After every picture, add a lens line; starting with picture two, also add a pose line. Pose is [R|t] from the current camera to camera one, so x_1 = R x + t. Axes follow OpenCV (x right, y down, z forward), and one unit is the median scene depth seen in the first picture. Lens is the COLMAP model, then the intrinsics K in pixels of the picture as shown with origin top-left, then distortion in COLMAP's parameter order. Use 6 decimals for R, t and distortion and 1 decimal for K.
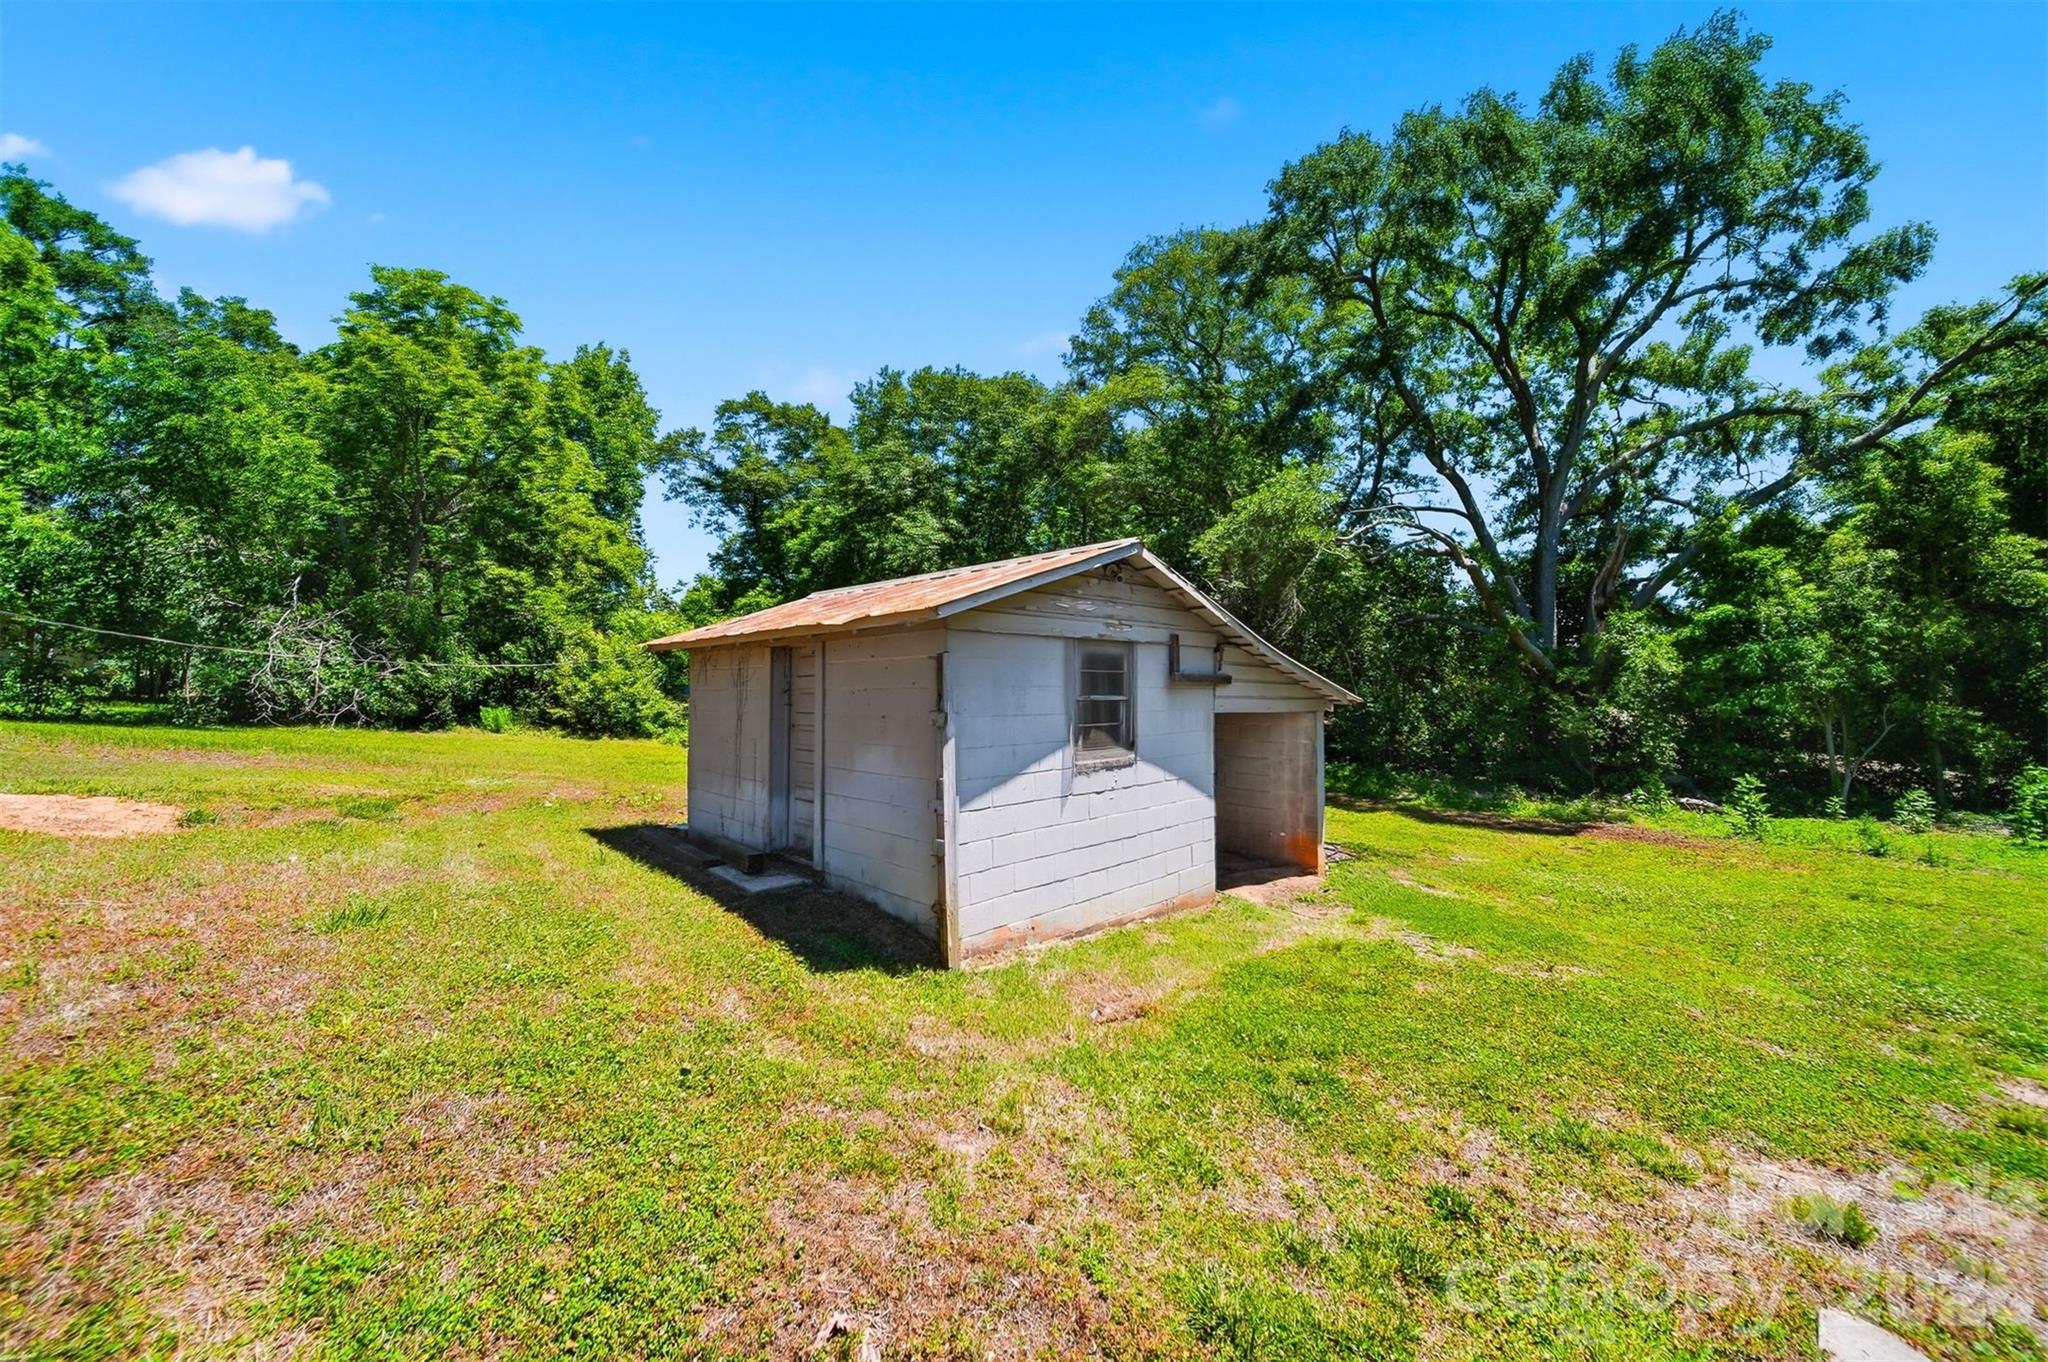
lens RADIAL K [[721.0, 0, 1026.7], [0, 721.0, 660.5], [0, 0, 1]] dist [-0.012685, 0.005638]
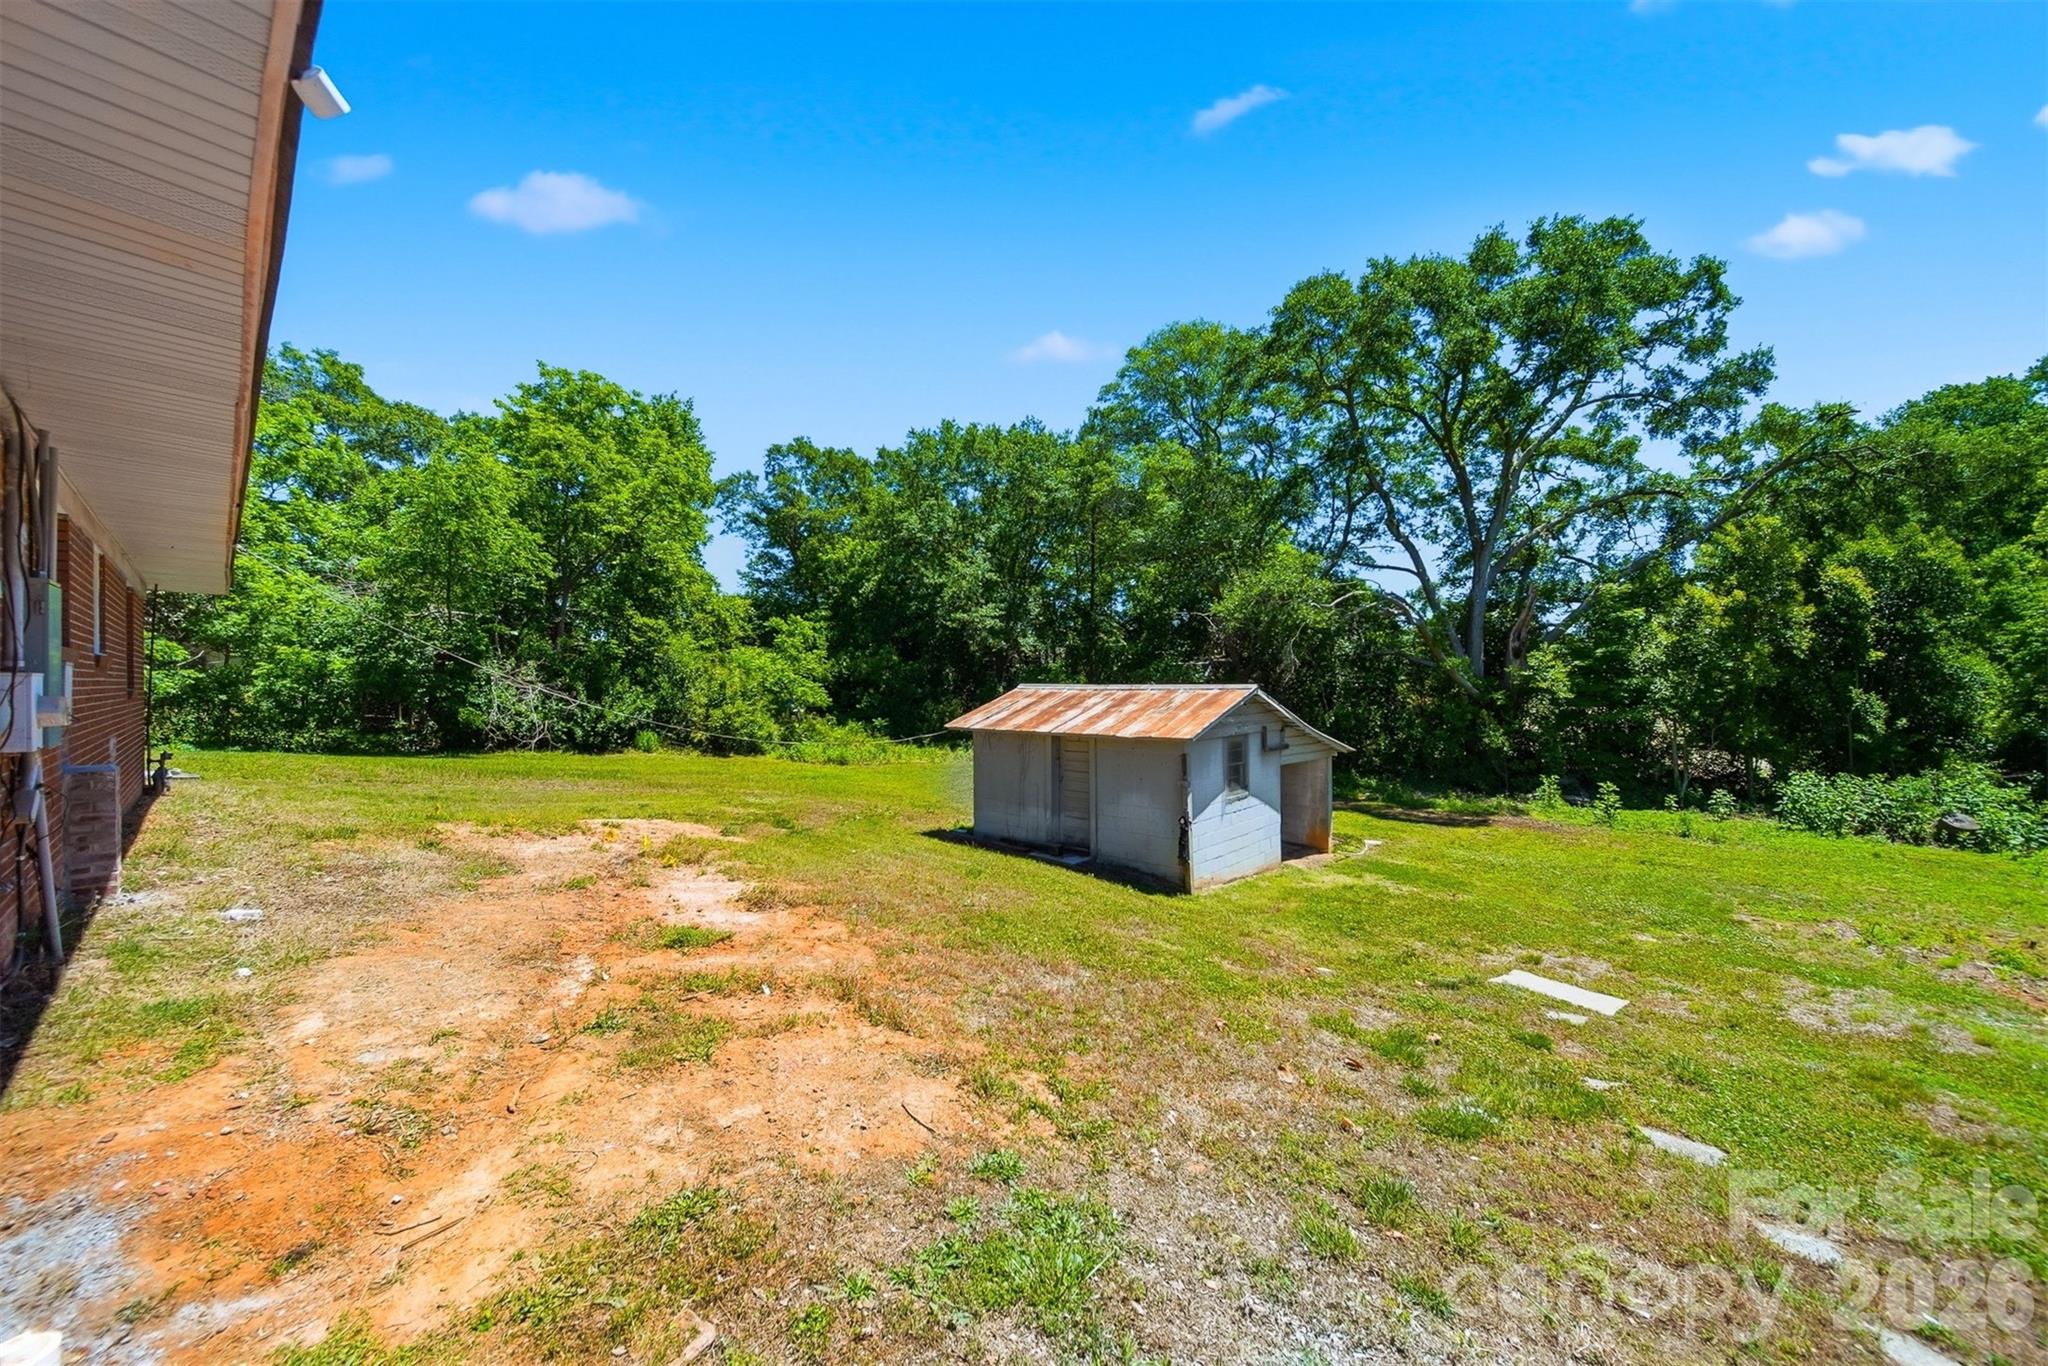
lens RADIAL K [[710.9, 0, 1024.0], [0, 710.9, 683.0], [0, 0, 1]] dist [0.000107, -0.000019]
pose [[0.998858, -0.004385, 0.047566, -0.145380], [0.002408, 0.999134, 0.041528, -0.064999], [-0.047707, -0.041366, 0.998004, -0.232473]]
